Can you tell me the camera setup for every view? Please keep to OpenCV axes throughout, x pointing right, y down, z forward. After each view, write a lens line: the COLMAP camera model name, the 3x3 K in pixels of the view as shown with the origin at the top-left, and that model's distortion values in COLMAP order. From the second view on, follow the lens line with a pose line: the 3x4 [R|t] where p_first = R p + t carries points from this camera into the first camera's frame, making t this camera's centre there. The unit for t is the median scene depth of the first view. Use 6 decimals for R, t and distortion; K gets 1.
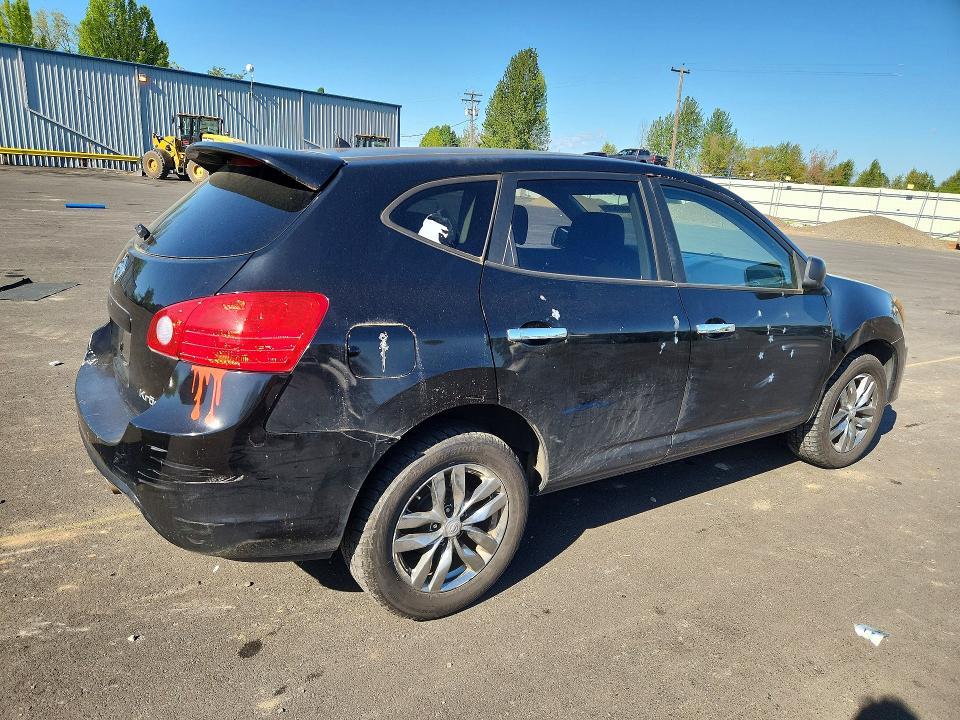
lens RADIAL K [[665.6, 0, 480.0], [0, 665.6, 360.0], [0, 0, 1]] dist [-0.008356, -0.006644]
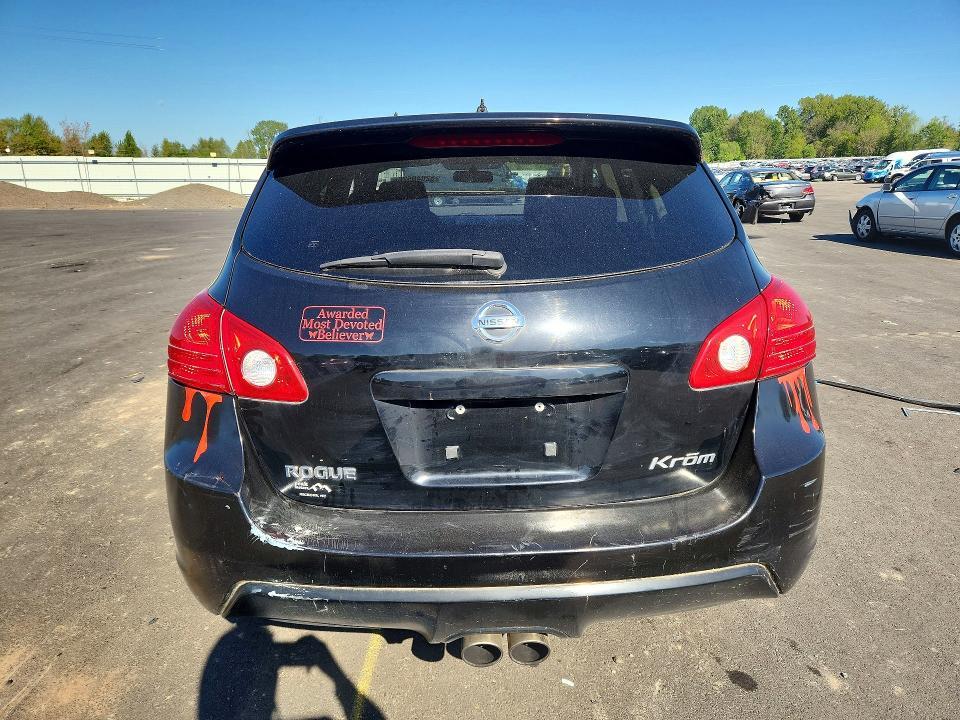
lens RADIAL K [[665.6, 0, 480.0], [0, 665.6, 360.0], [0, 0, 1]] dist [-0.008356, -0.006644]
pose [[0.534318, -0.287999, 0.794708, -0.129074], [0.257149, 0.950989, 0.171742, -0.025187], [-0.805220, 0.112593, 0.582189, 0.082402]]
